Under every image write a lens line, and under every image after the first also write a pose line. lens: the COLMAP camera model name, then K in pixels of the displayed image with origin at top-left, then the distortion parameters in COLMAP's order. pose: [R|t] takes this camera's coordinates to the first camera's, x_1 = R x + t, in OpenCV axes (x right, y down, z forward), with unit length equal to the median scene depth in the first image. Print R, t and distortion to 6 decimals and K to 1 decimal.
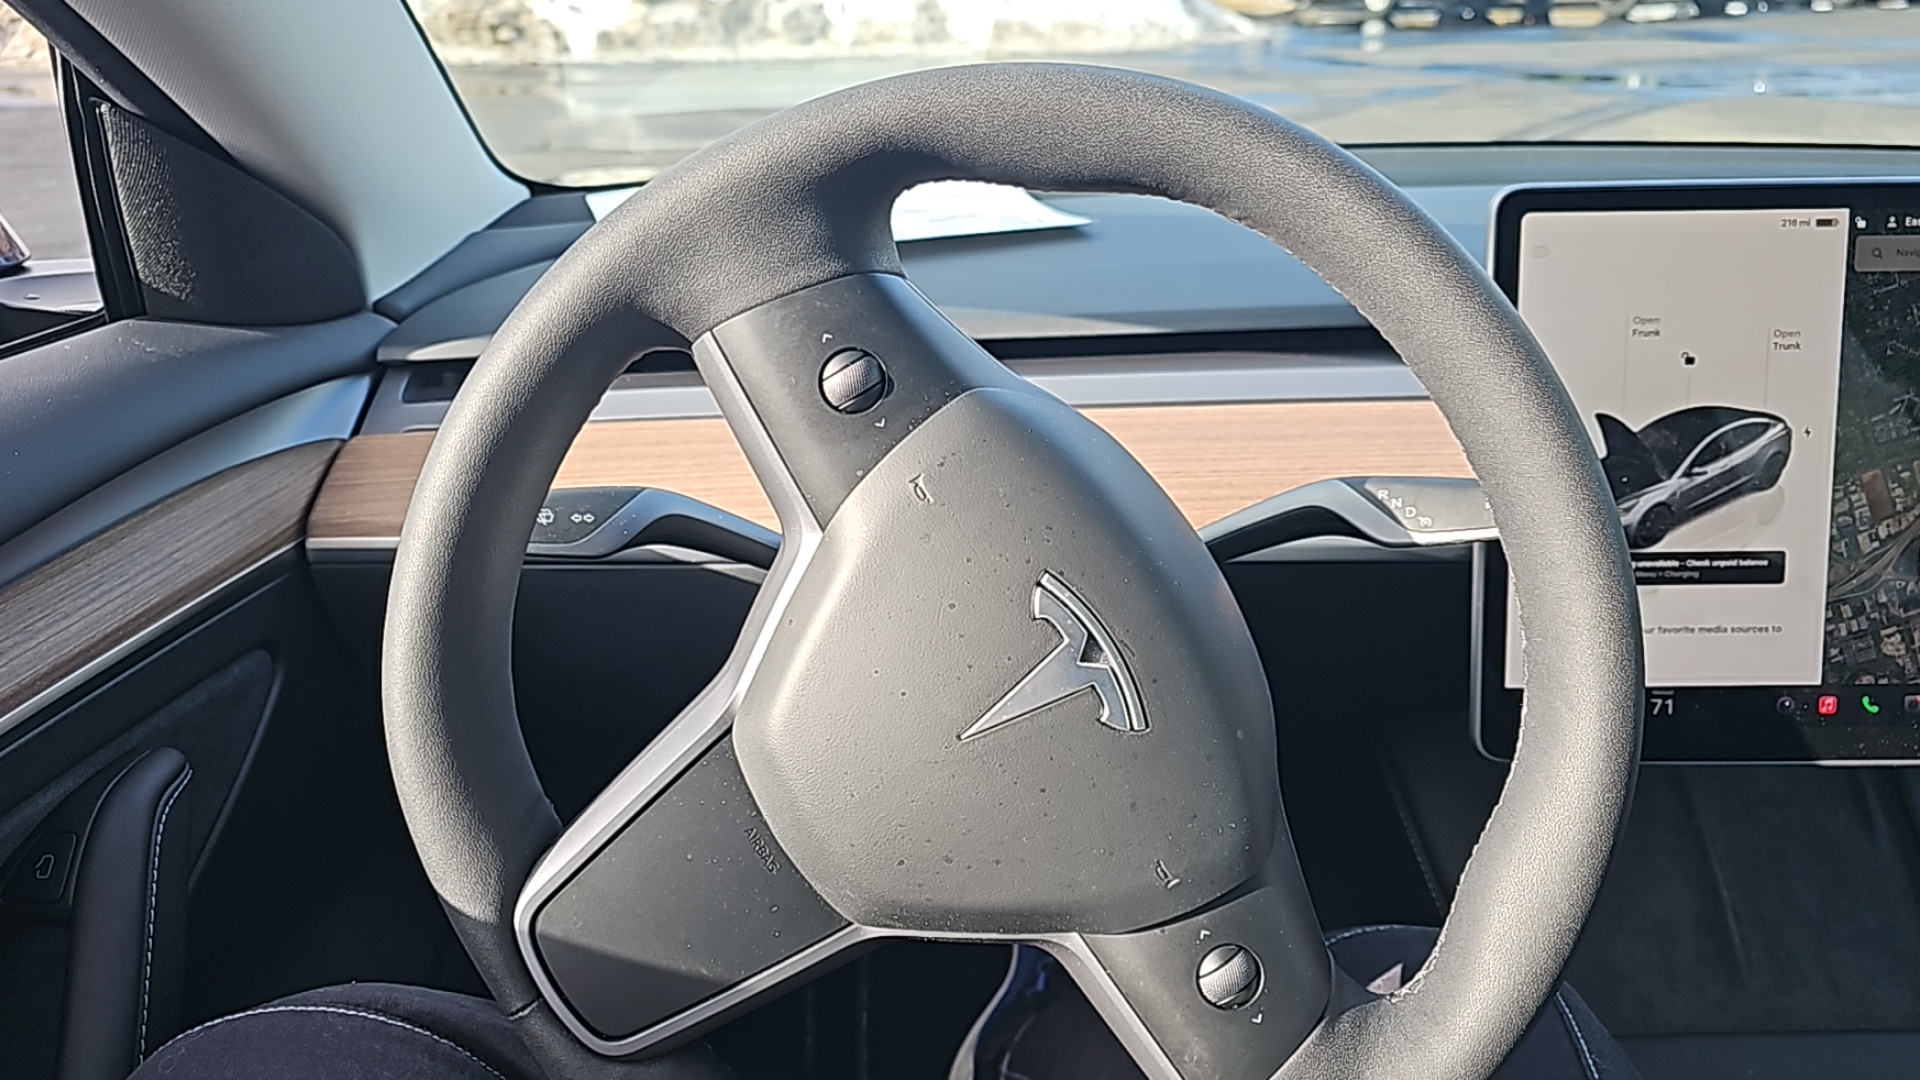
lens RADIAL K [[1343.9, 0, 977.8], [0, 1343.9, 543.2], [0, 0, 1]] dist [0.062627, -0.049686]
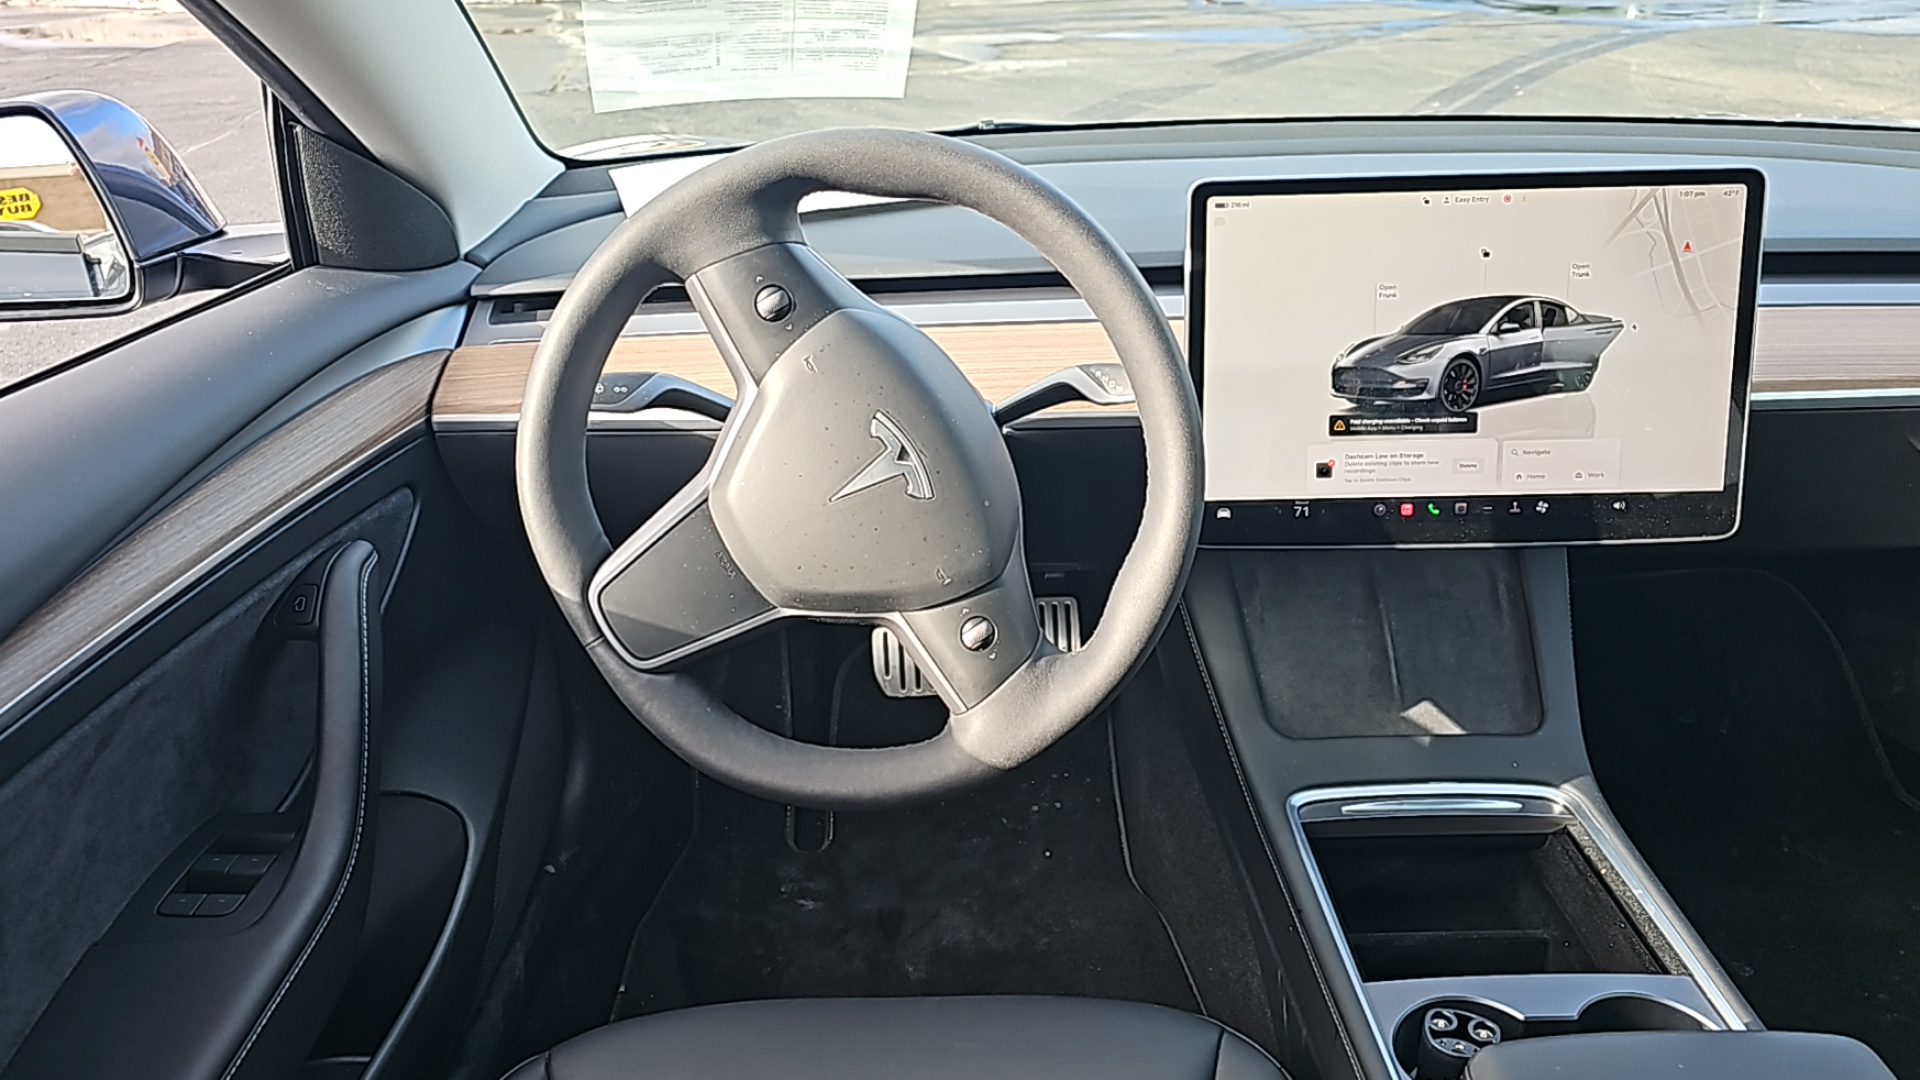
lens RADIAL K [[1343.9, 0, 983.5], [0, 1343.9, 556.8], [0, 0, 1]] dist [0.062627, -0.049686]
pose [[0.999967, -0.005334, -0.006052, 0.142281], [0.005673, 0.998335, 0.057403, 0.081036], [0.005735, -0.057436, 0.998333, -0.578573]]
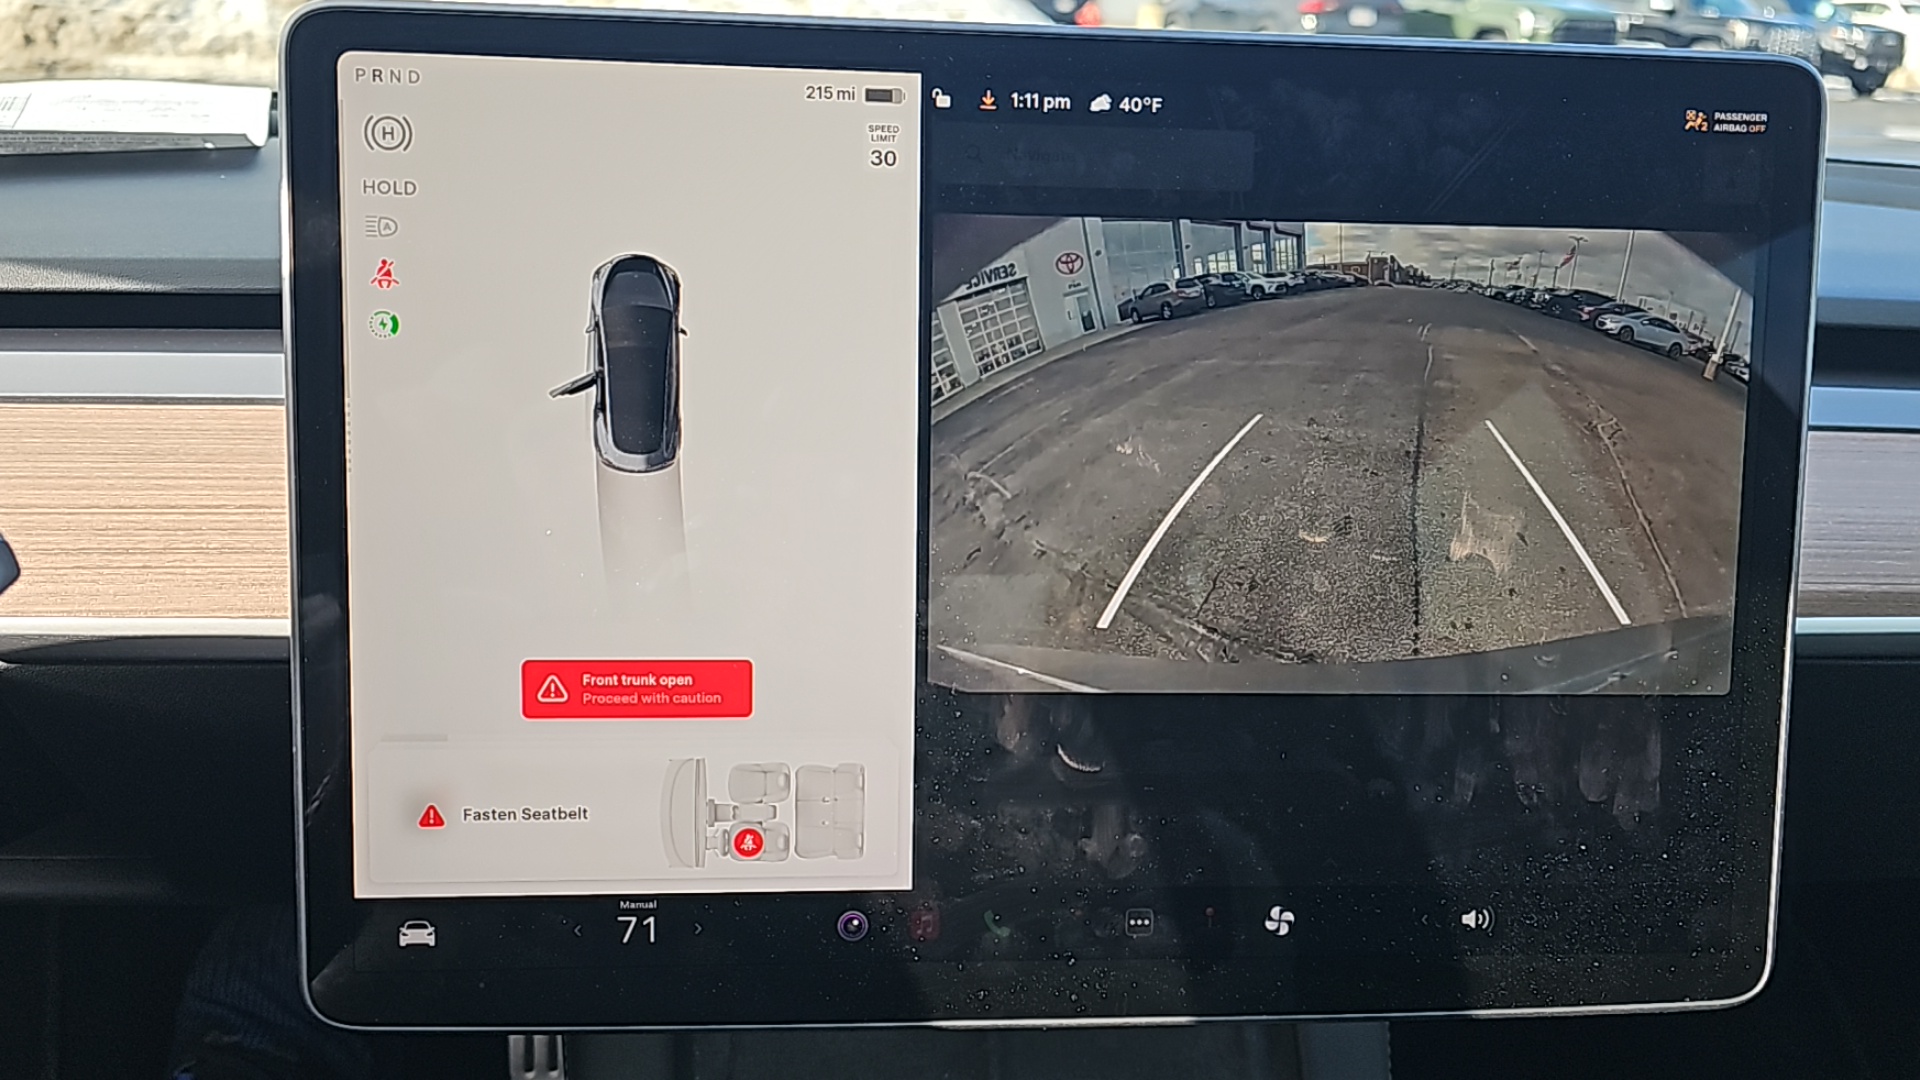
lens RADIAL K [[1343.9, 0, 995.4], [0, 1343.9, 556.4], [0, 0, 1]] dist [0.062627, -0.049686]
pose [[0.997300, 0.020214, 0.070601, 0.615753], [-0.017947, 0.999307, -0.032597, -0.021276], [-0.071211, 0.031242, 0.996972, 0.420599]]
